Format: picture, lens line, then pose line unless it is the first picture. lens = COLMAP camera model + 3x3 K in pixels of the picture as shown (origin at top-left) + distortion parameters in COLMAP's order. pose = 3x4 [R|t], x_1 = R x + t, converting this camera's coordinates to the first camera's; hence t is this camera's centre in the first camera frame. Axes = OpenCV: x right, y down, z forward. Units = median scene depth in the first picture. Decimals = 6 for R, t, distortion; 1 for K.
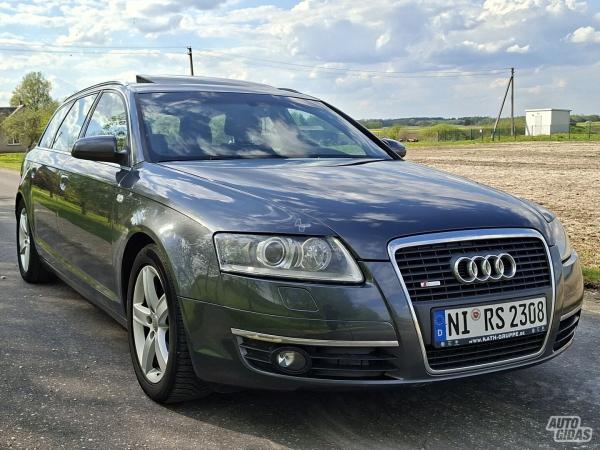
lens RADIAL K [[738.1, 0, 265.3], [0, 738.1, 225.1], [0, 0, 1]] dist [0.162911, -0.237060]
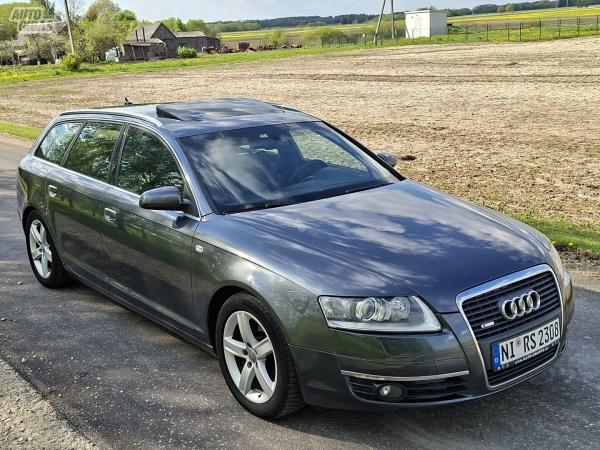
lens RADIAL K [[738.1, 0, 265.3], [0, 738.1, 225.1], [0, 0, 1]] dist [0.162911, -0.237060]
pose [[0.987666, -0.080670, 0.134197, -0.326459], [0.065058, 0.991009, 0.116909, -0.271359], [-0.142421, -0.106737, 0.984034, -0.240597]]
